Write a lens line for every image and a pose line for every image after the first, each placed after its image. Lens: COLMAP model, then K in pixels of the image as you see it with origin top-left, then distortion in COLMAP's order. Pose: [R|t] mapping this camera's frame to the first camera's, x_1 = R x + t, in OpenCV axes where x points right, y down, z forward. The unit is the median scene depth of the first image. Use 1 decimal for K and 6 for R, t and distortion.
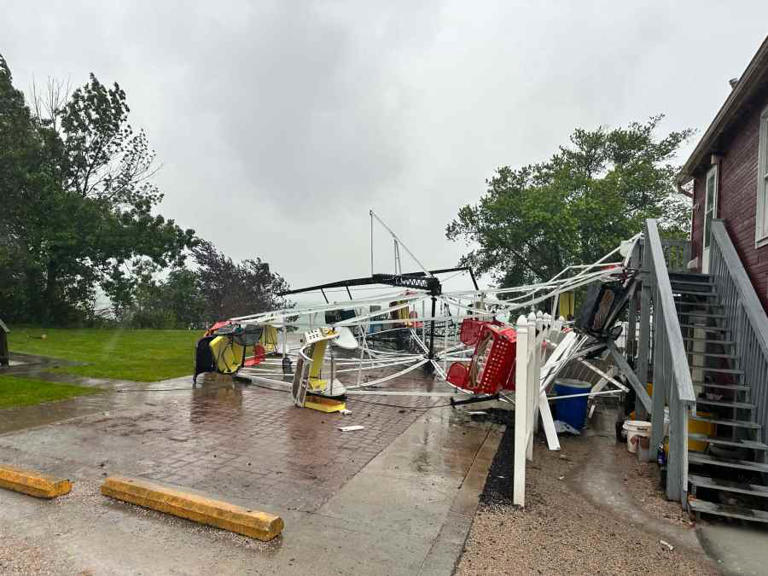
lens RADIAL K [[541.1, 0, 384.0], [0, 541.1, 288.0], [0, 0, 1]] dist [0.097353, -0.235398]
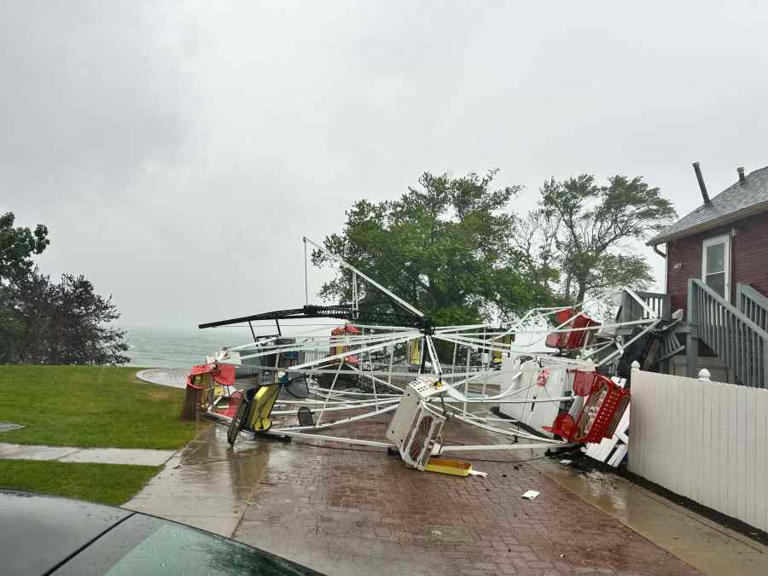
lens RADIAL K [[541.1, 0, 384.0], [0, 541.1, 288.0], [0, 0, 1]] dist [0.097353, -0.235398]
pose [[0.923577, 0.045179, 0.380743, -0.132096], [-0.028949, 0.998416, -0.048250, -0.008104], [-0.382319, 0.033541, 0.923421, 0.044990]]
